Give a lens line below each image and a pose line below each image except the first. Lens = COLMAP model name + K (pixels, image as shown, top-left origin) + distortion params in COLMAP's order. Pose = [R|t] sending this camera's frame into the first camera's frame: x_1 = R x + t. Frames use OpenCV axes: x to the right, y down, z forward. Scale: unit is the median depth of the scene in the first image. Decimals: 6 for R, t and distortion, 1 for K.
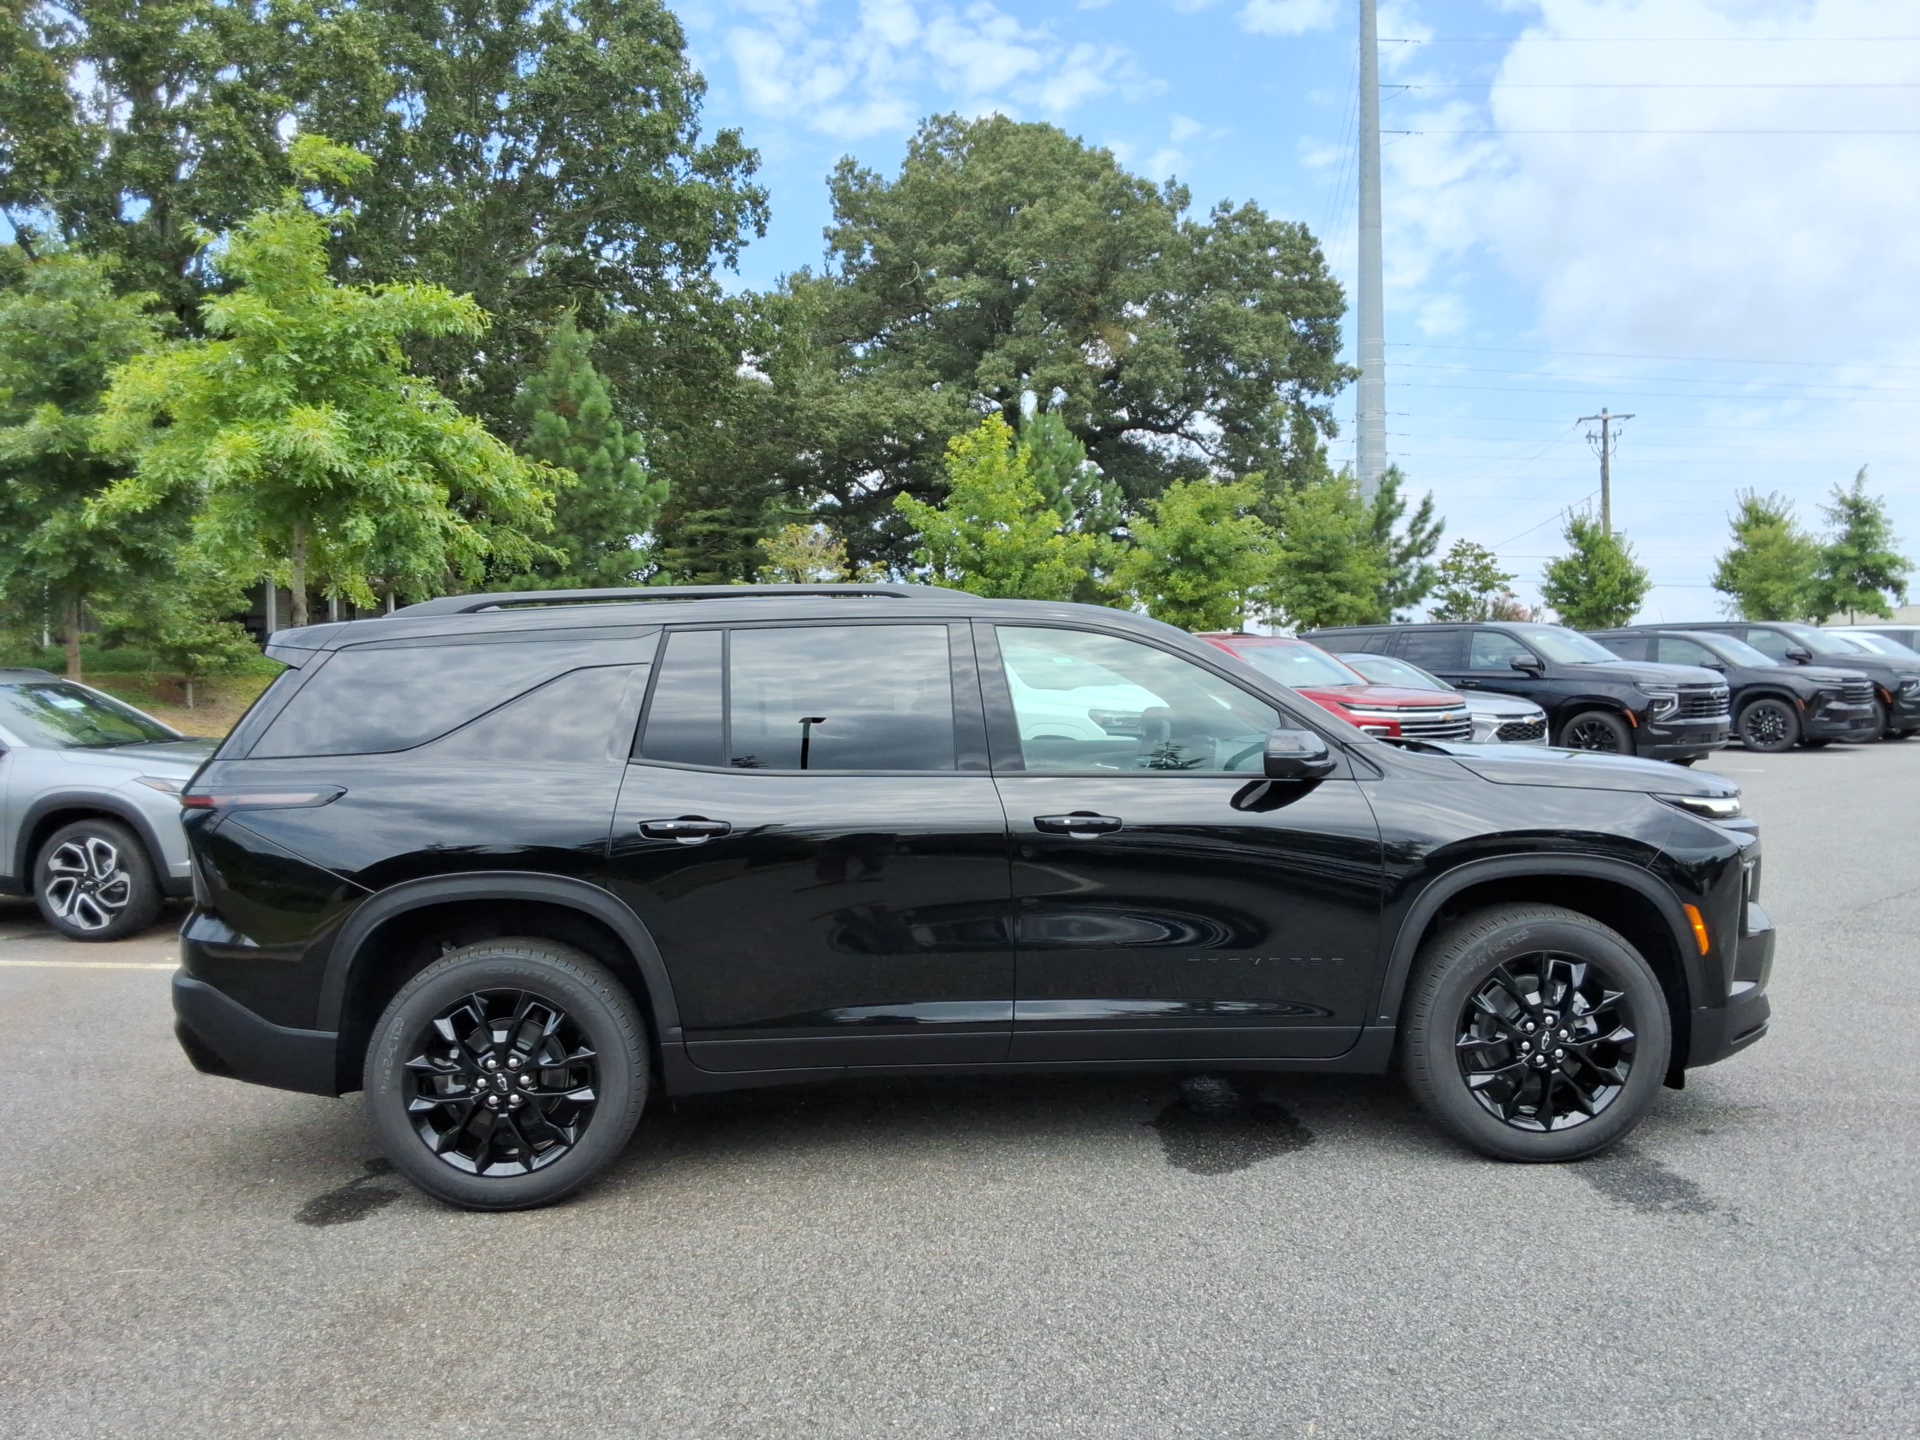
lens RADIAL K [[1546.5, 0, 956.4], [0, 1546.5, 744.2], [0, 0, 1]] dist [0.104356, -0.180888]
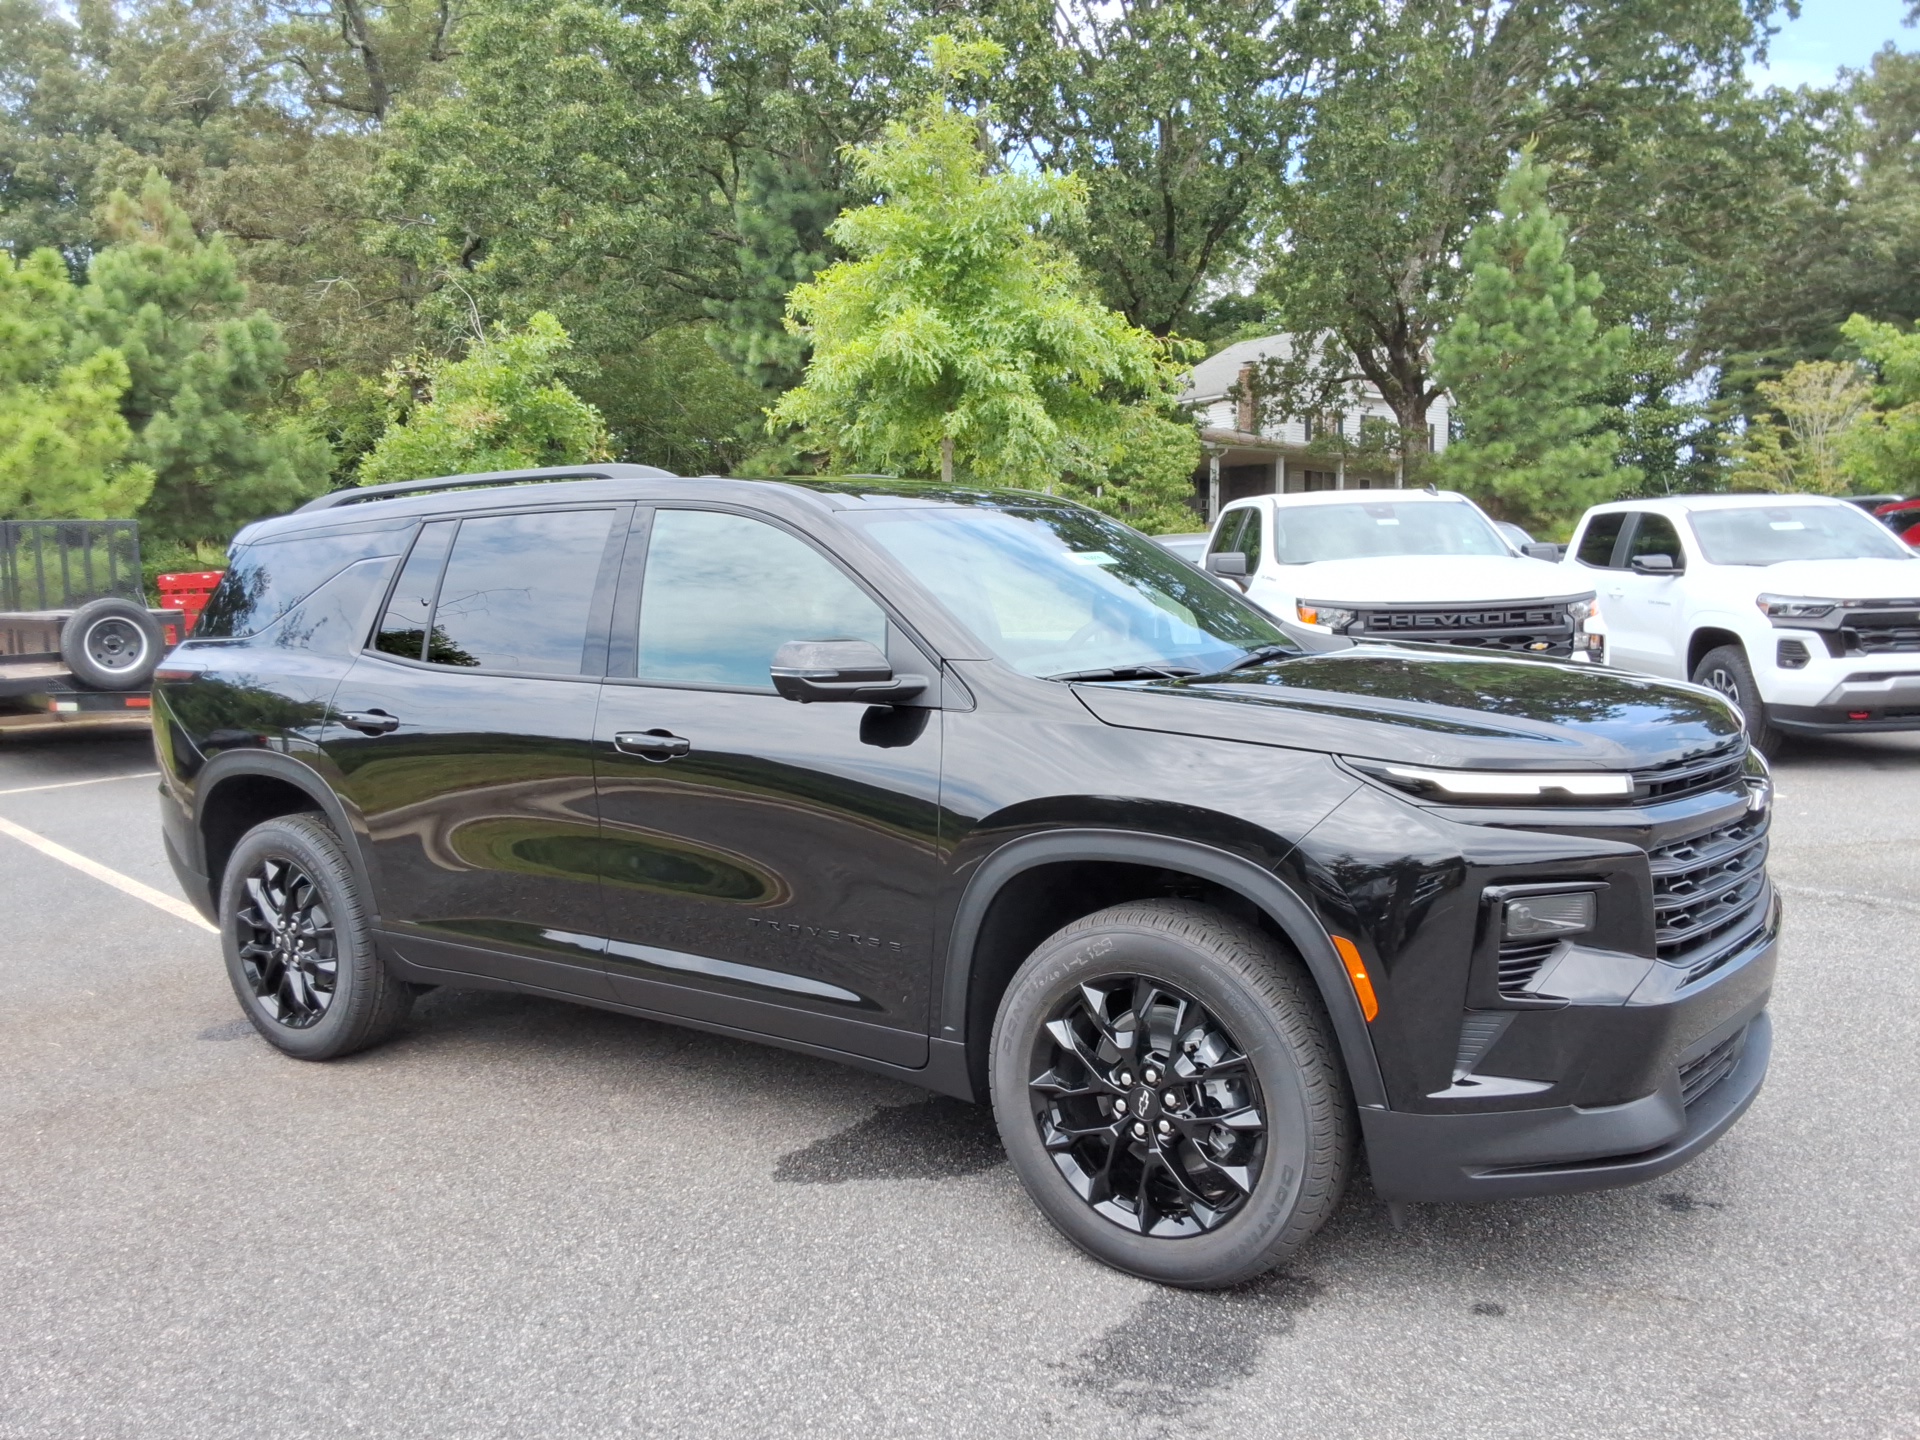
lens RADIAL K [[1554.2, 0, 971.1], [0, 1554.2, 733.8], [0, 0, 1]] dist [0.132906, -0.221012]
pose [[0.779256, 0.062063, -0.623625, 0.719811], [-0.016110, 0.996739, 0.079065, -0.024797], [0.626498, -0.051565, 0.777715, 0.418884]]
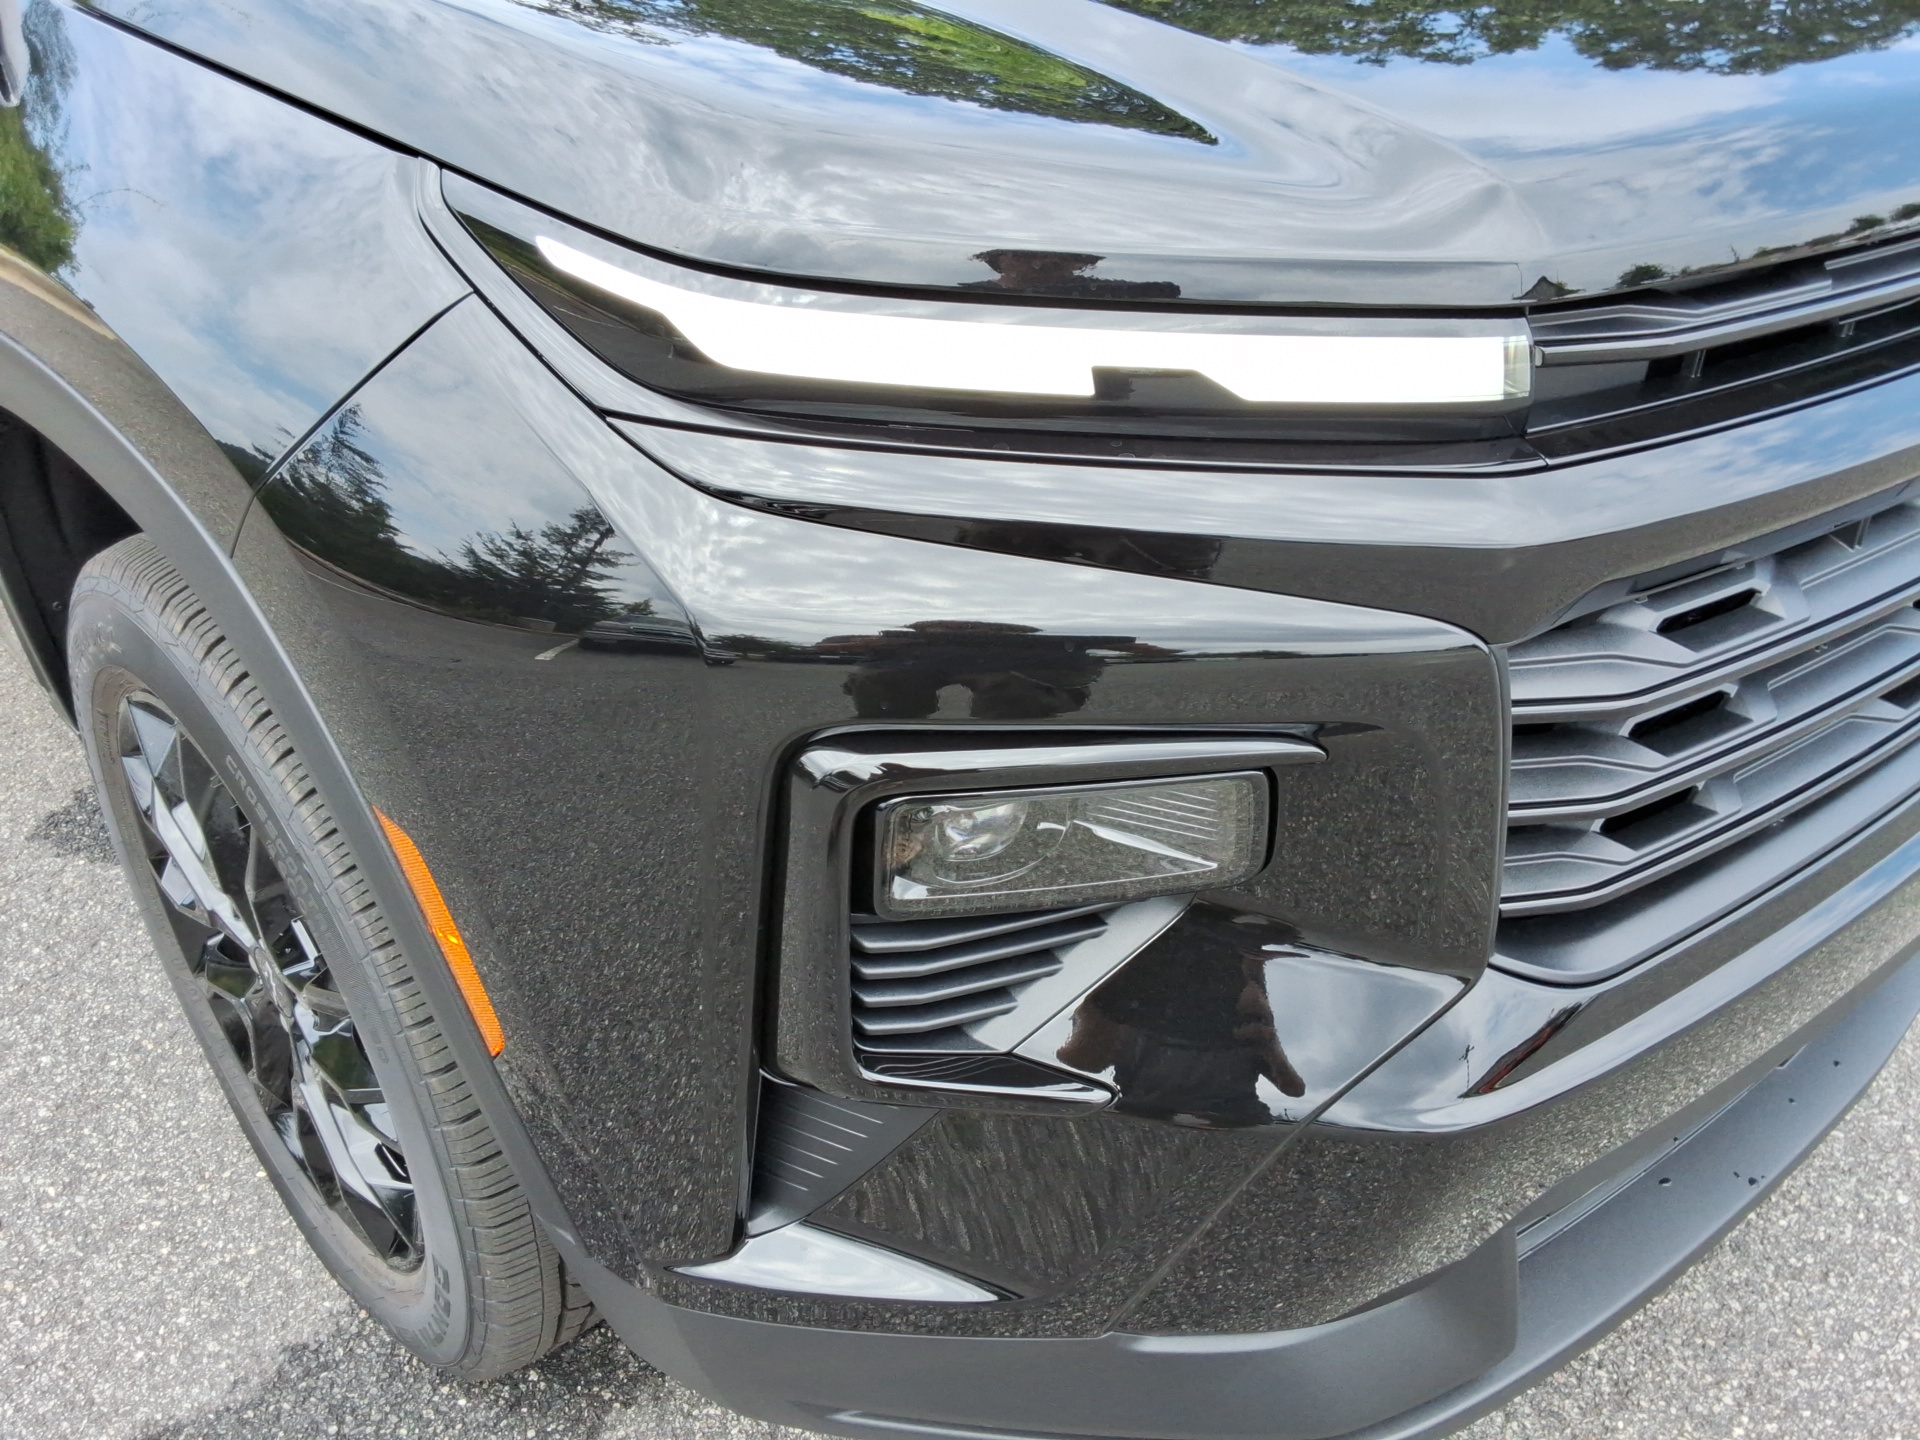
lens RADIAL K [[1554.4, 0, 963.3], [0, 1554.4, 728.6], [0, 0, 1]] dist [0.125786, -0.191265]
pose [[0.629759, 0.420443, -0.653171, 0.616258], [-0.042834, 0.858374, 0.511232, -0.006015], [0.775609, -0.293975, 0.558578, 0.930087]]
